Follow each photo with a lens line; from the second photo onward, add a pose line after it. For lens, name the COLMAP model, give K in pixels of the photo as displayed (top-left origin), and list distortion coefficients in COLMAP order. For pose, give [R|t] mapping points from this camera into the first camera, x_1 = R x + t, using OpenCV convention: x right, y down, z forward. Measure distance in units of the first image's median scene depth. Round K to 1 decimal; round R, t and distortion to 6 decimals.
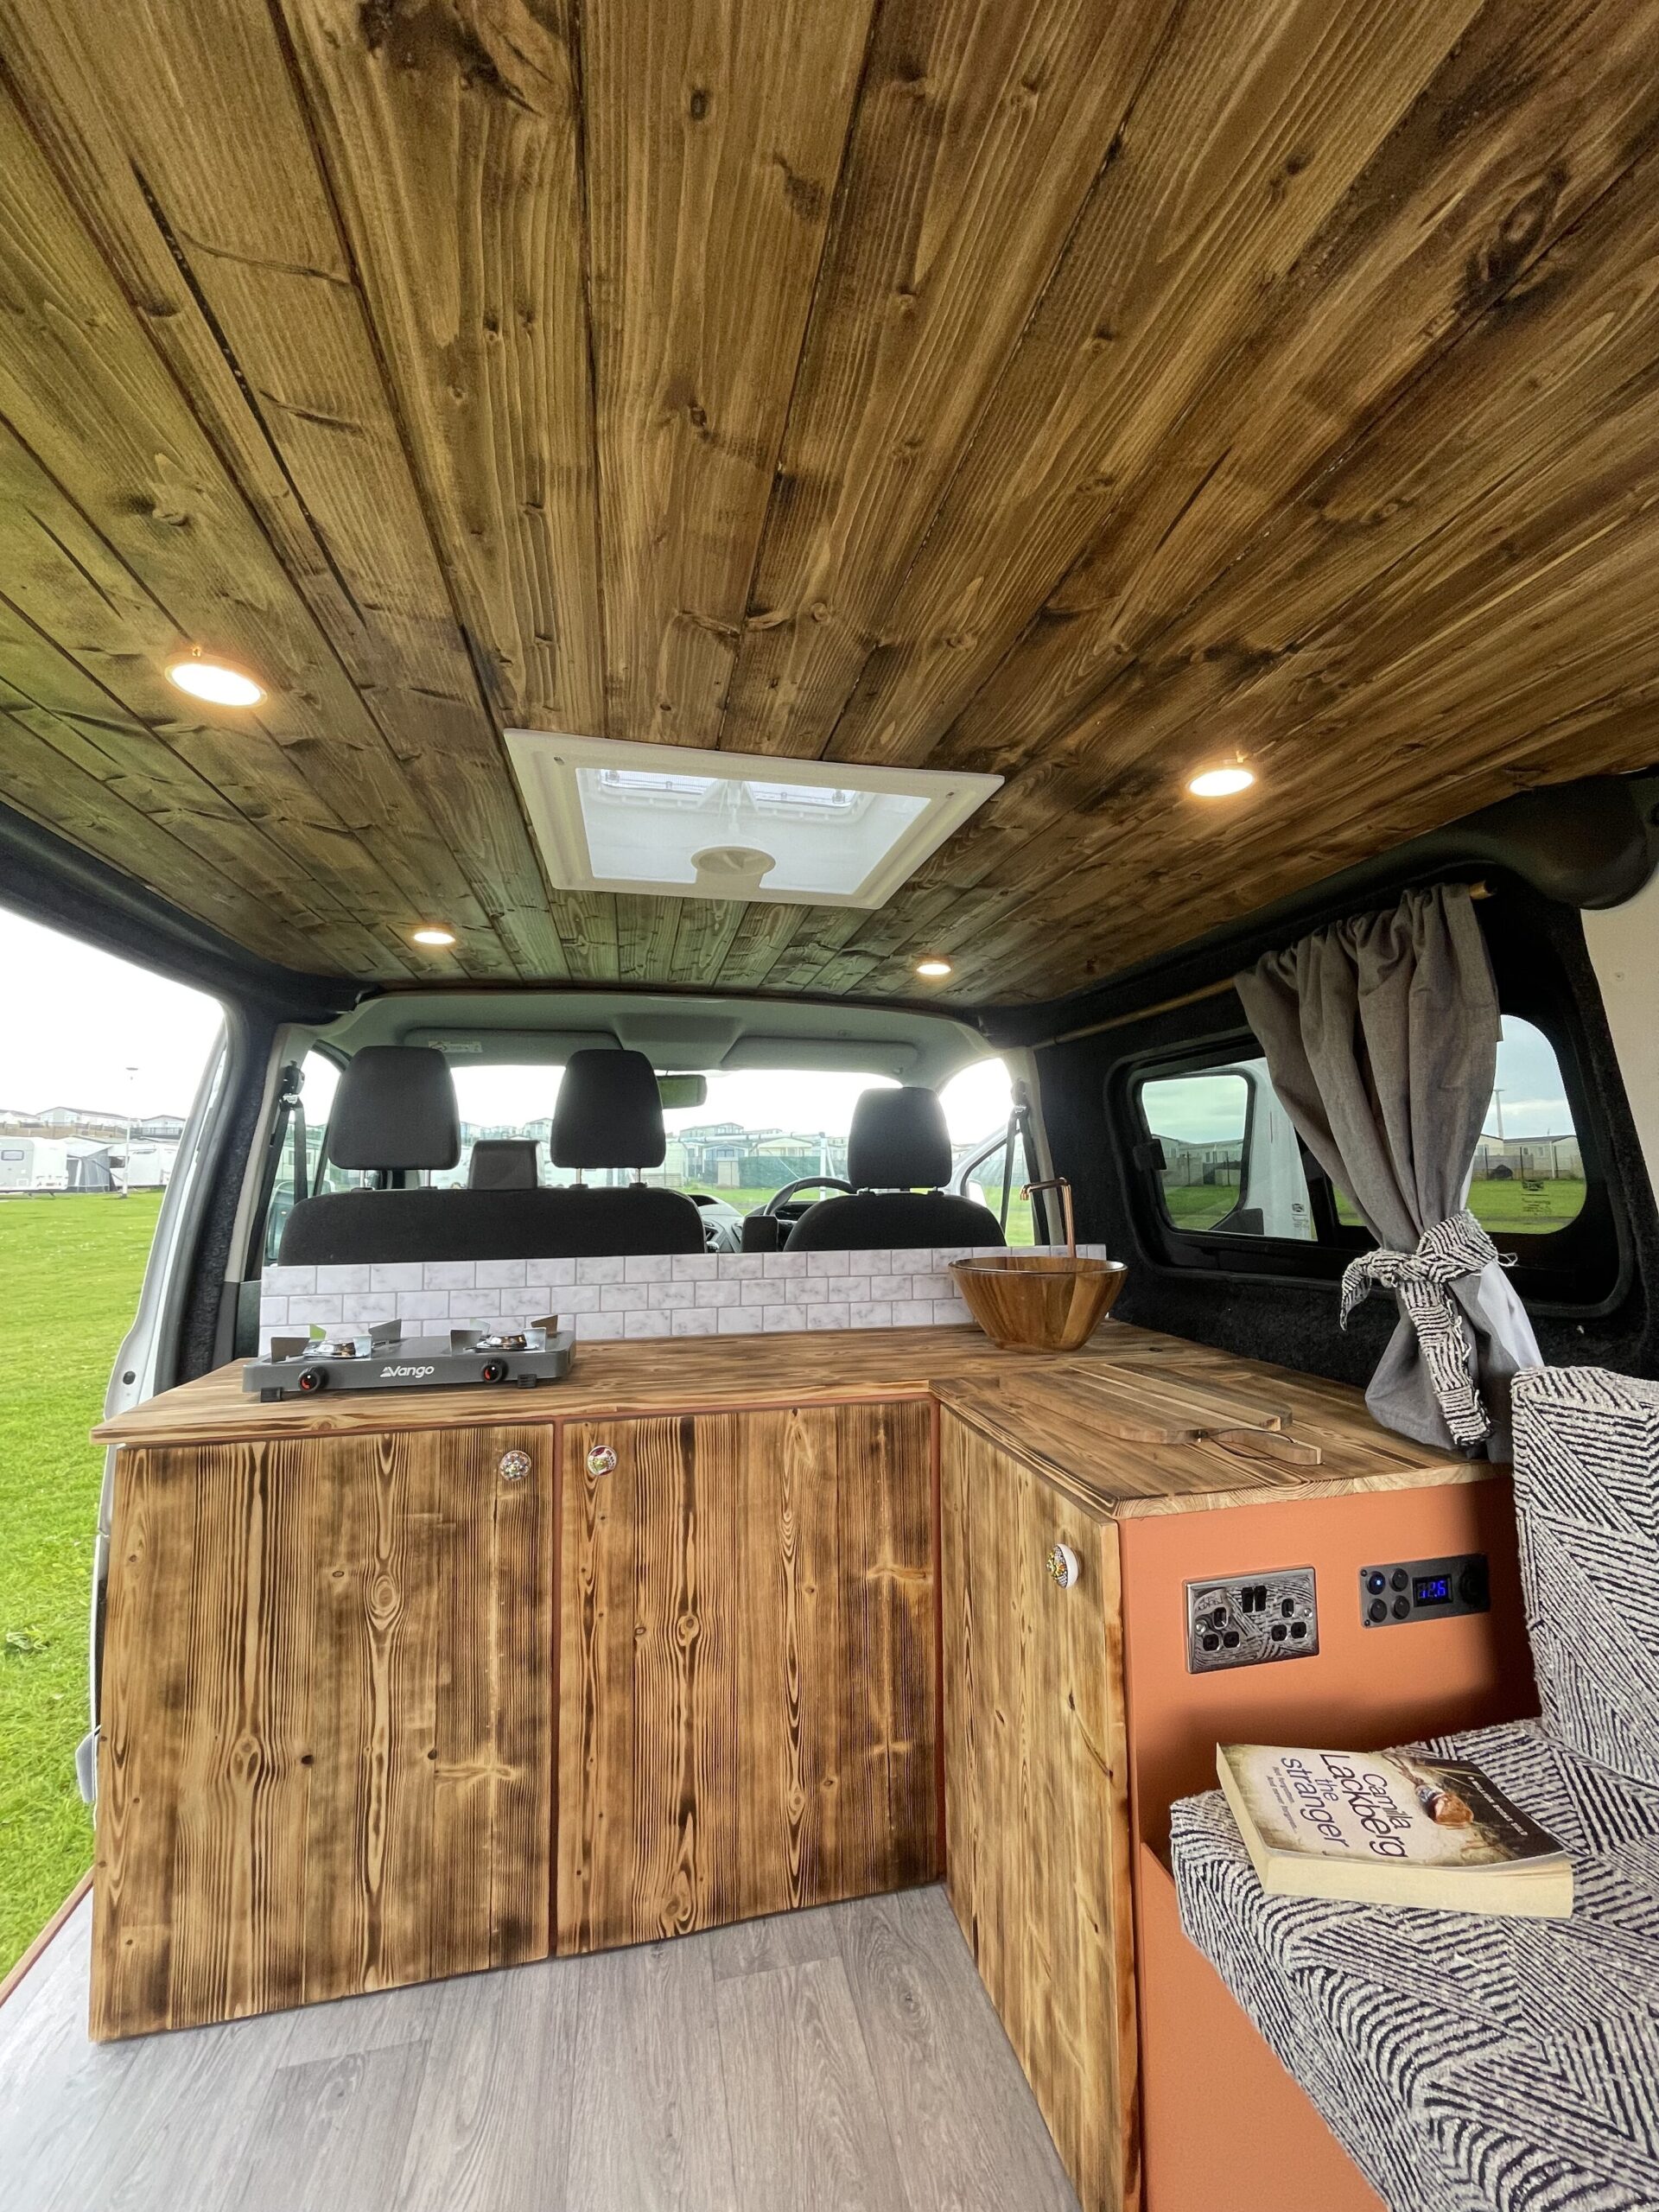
lens RADIAL K [[890.6, 0, 842.9], [0, 890.6, 1100.8], [0, 0, 1]] dist [-0.006813, 0.000906]
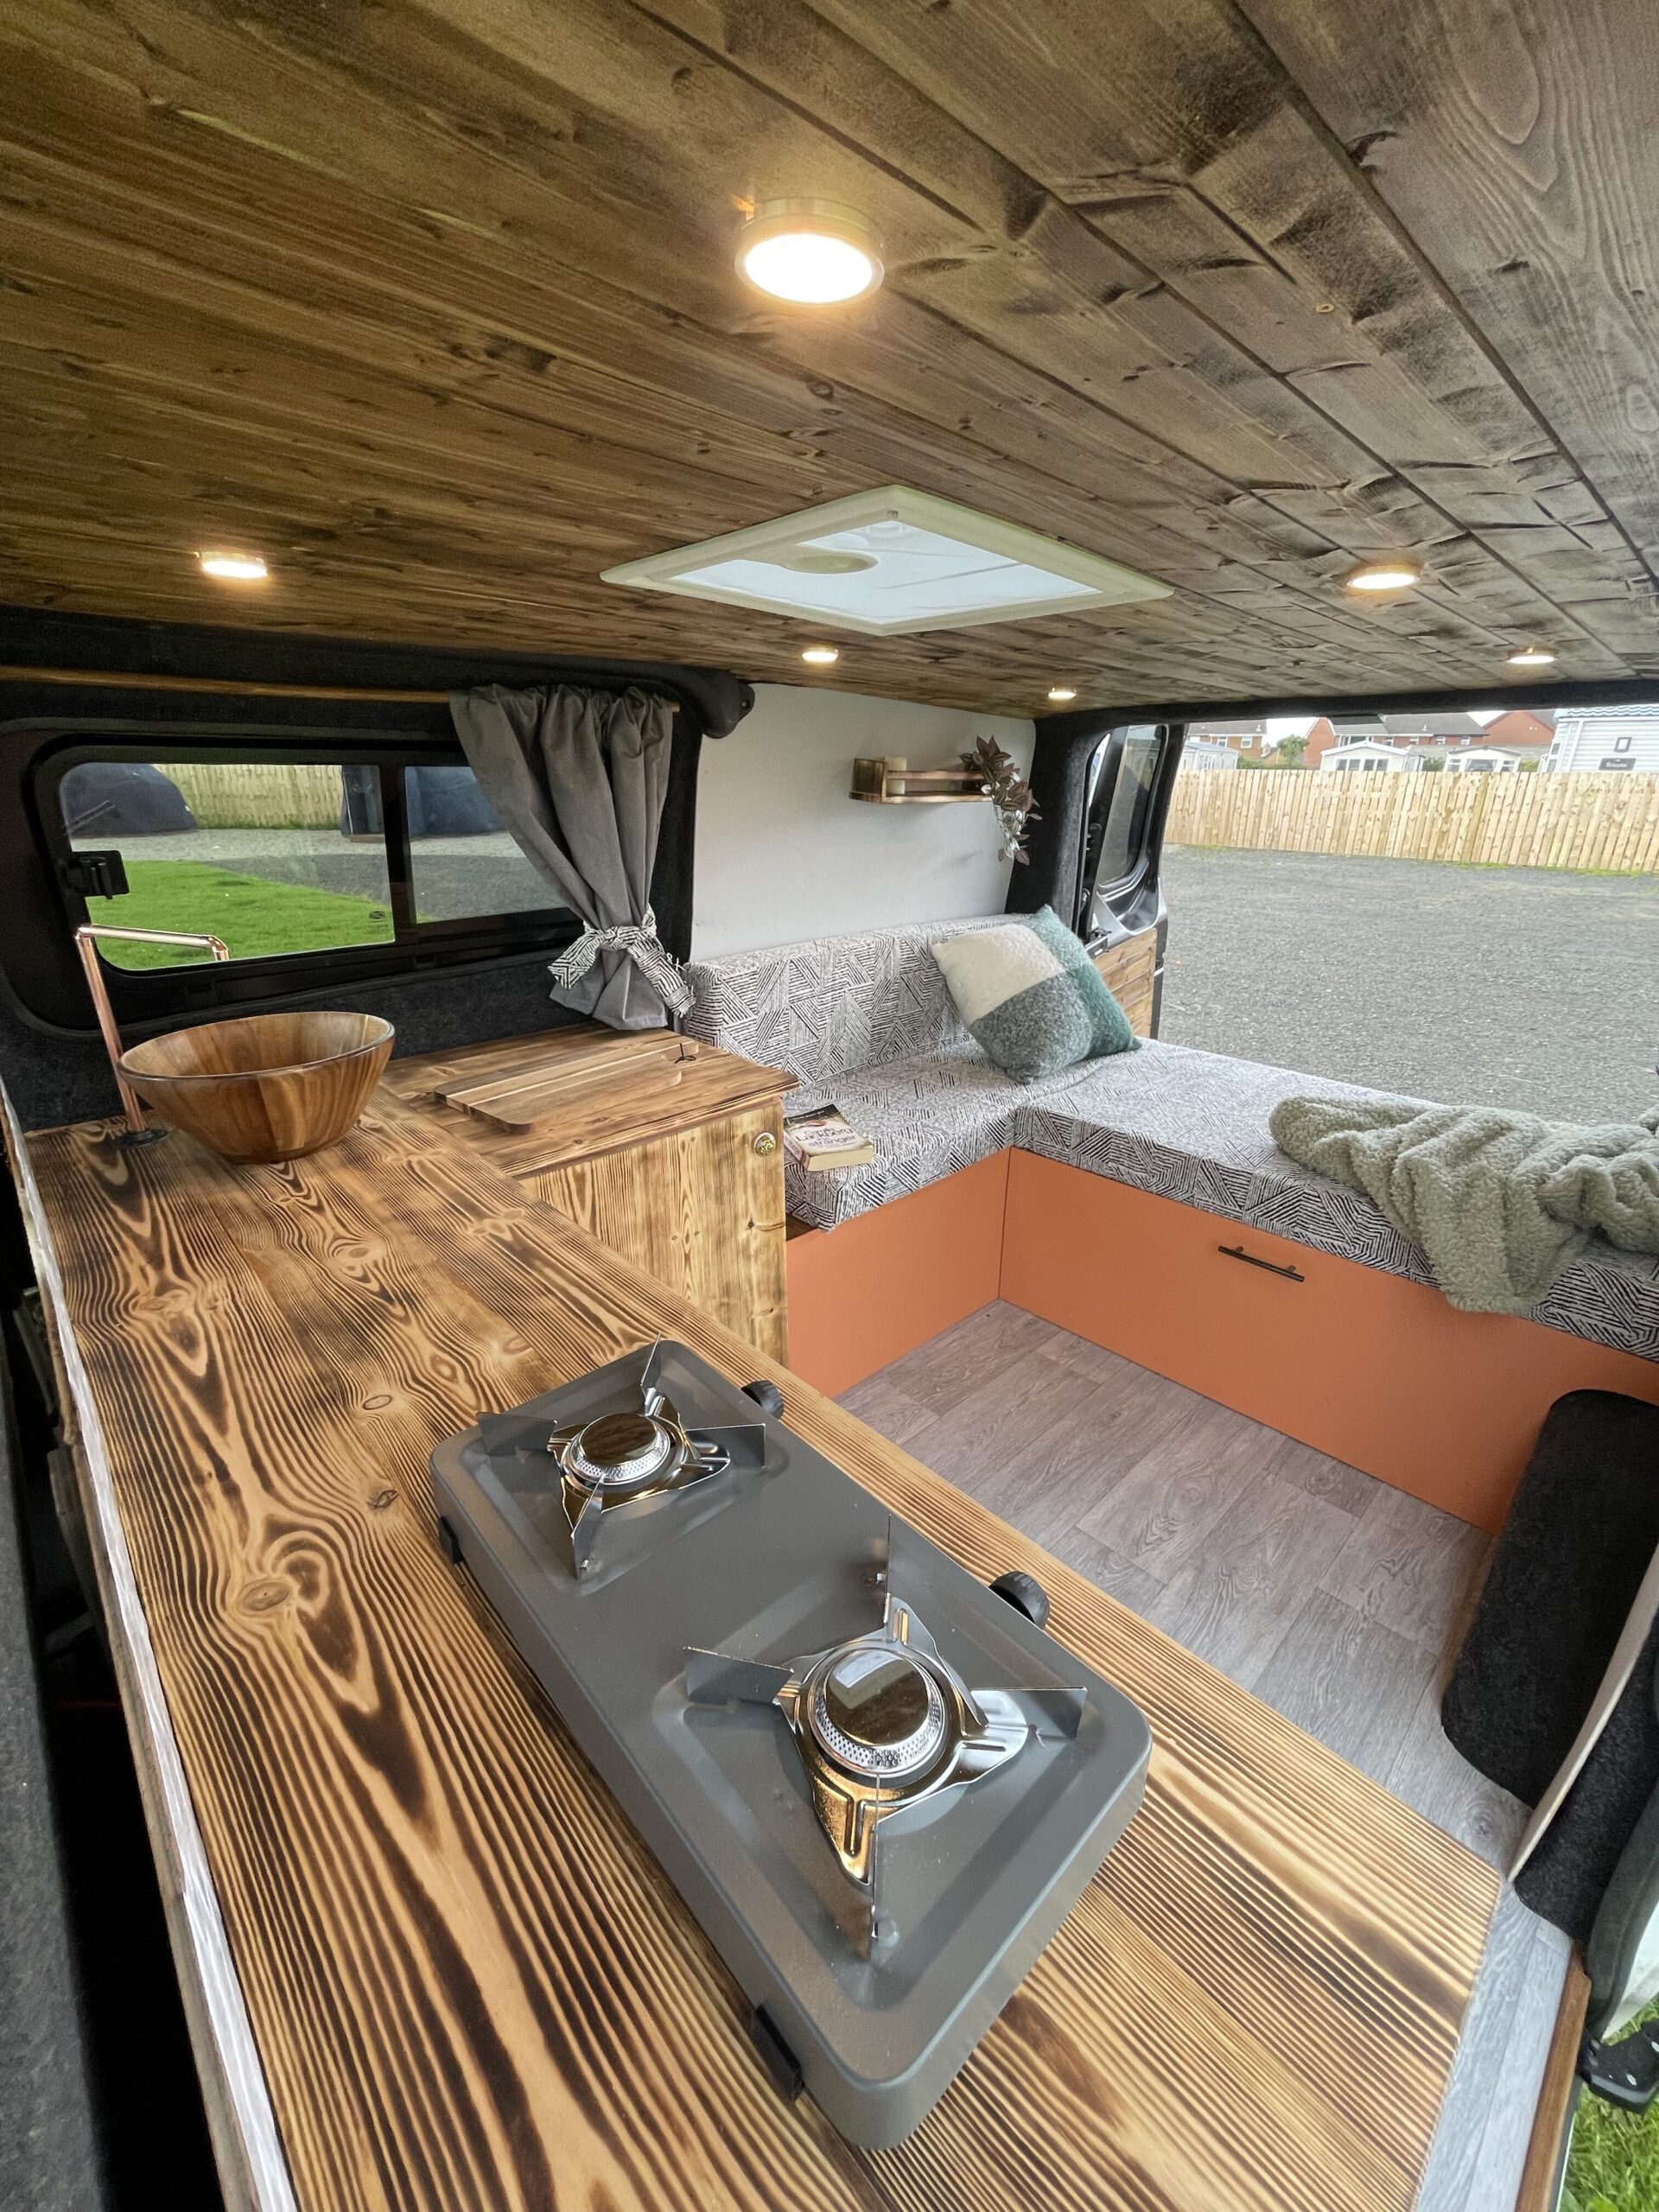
lens RADIAL K [[890.6, 0, 842.6], [0, 890.6, 1103.7], [0, 0, 1]] dist [-0.006813, 0.000906]
pose [[-0.511165, -0.292485, 0.808185, -0.824845], [-0.078771, 0.952301, 0.294819, -0.027156], [-0.855865, 0.087040, -0.509822, 1.260177]]
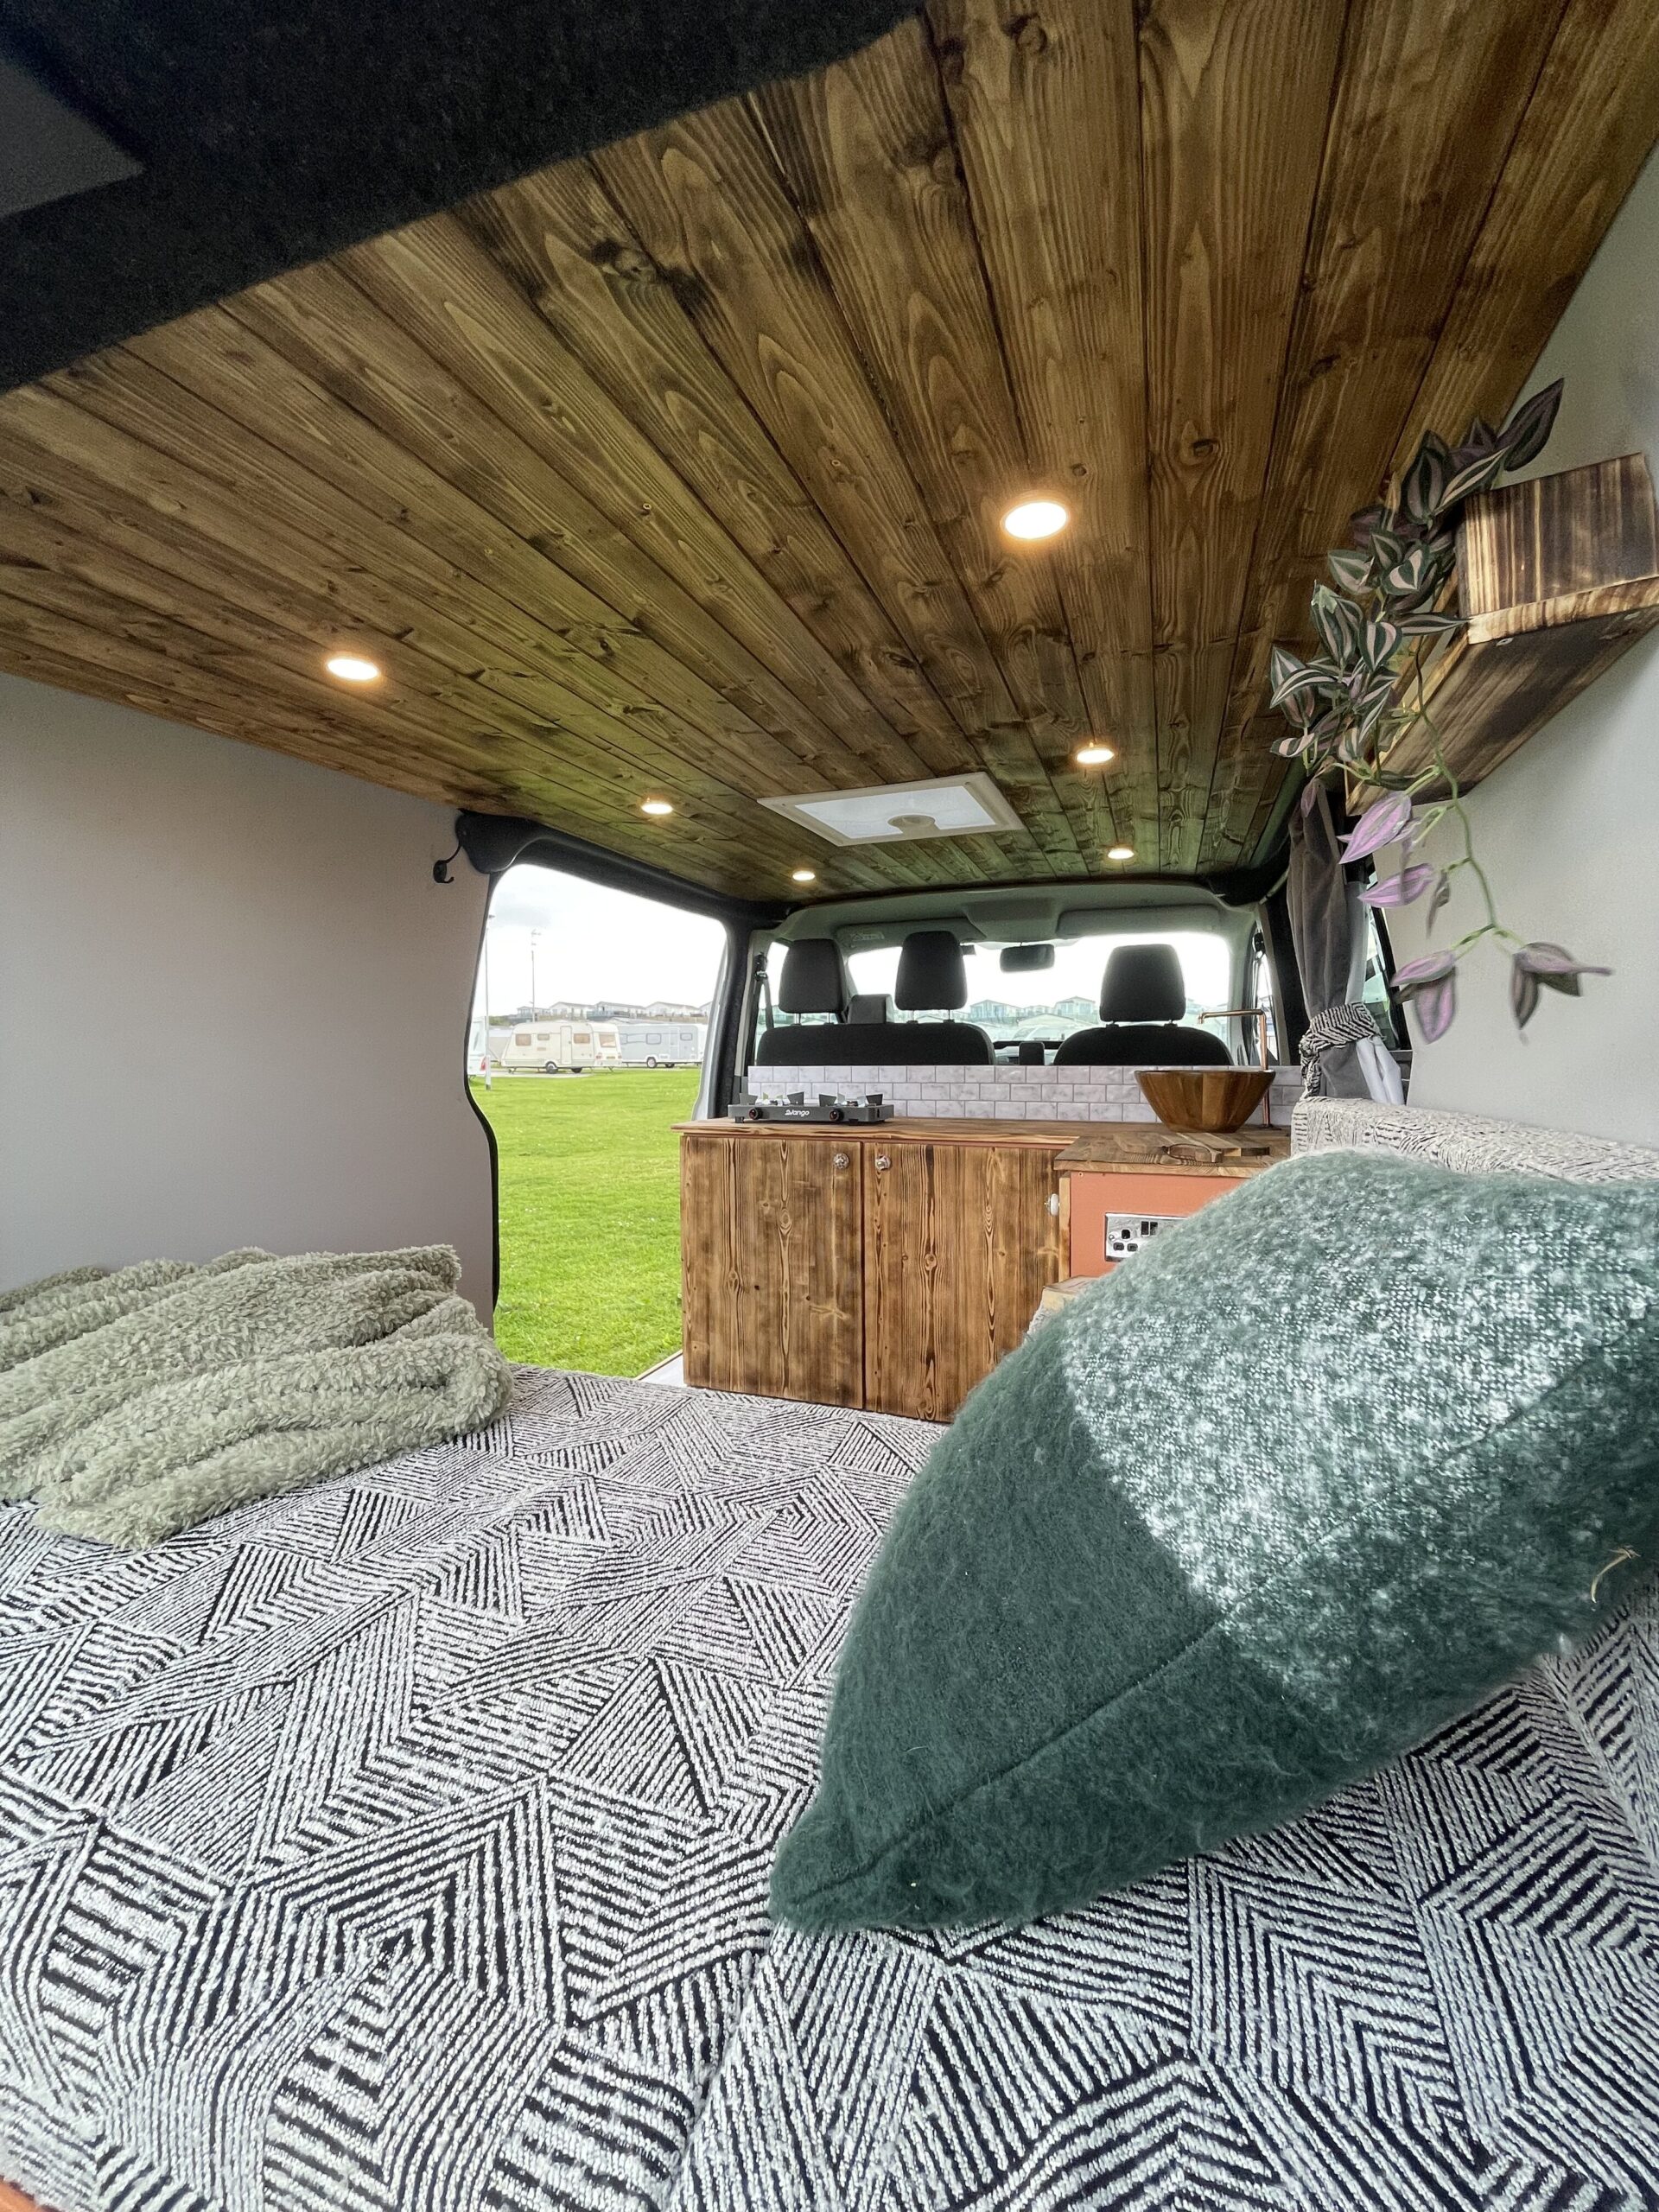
lens RADIAL K [[890.6, 0, 837.3], [0, 890.6, 1104.3], [0, 0, 1]] dist [-0.006813, 0.000906]
pose [[0.833678, 0.033683, -0.551223, 0.652763], [0.043967, 0.990922, 0.127048, 0.050908], [0.550499, -0.130153, 0.824628, -0.537056]]
